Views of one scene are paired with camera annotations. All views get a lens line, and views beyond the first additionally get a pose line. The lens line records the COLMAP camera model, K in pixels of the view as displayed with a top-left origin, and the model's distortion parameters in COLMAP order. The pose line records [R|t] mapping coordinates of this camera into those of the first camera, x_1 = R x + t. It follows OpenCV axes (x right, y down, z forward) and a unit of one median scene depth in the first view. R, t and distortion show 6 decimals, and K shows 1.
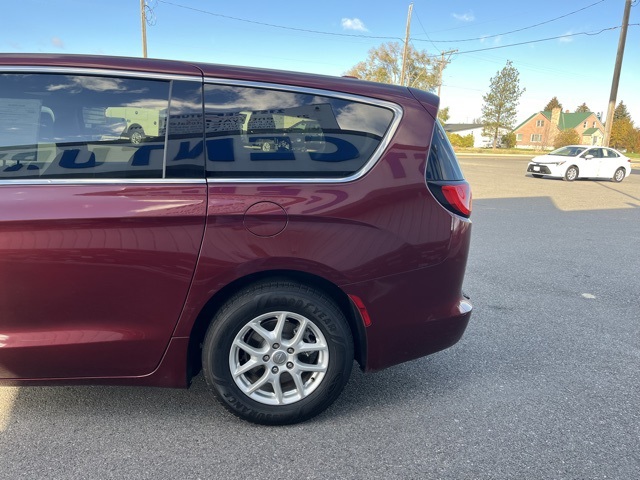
lens RADIAL K [[483.1, 0, 316.8], [0, 483.1, 252.4], [0, 0, 1]] dist [0.071283, -0.092715]
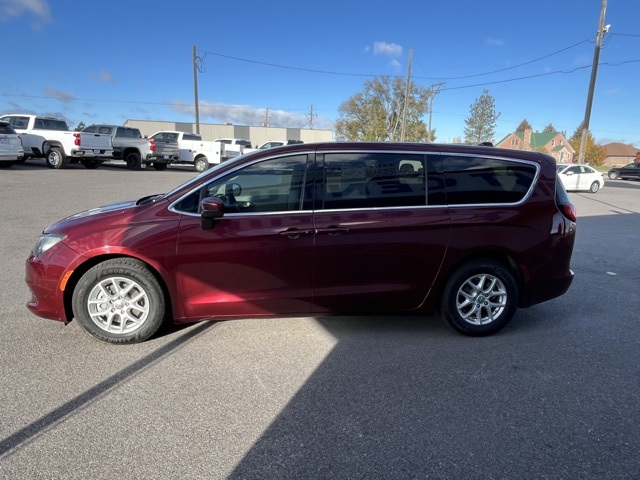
lens RADIAL K [[429.4, 0, 314.7], [0, 429.4, 245.9], [0, 0, 1]] dist [0.000473, -0.009478]
pose [[0.999771, -0.020147, -0.007155, -0.076416], [0.019938, 0.999406, -0.028095, 0.004993], [0.007717, 0.027946, 0.999580, -0.072307]]
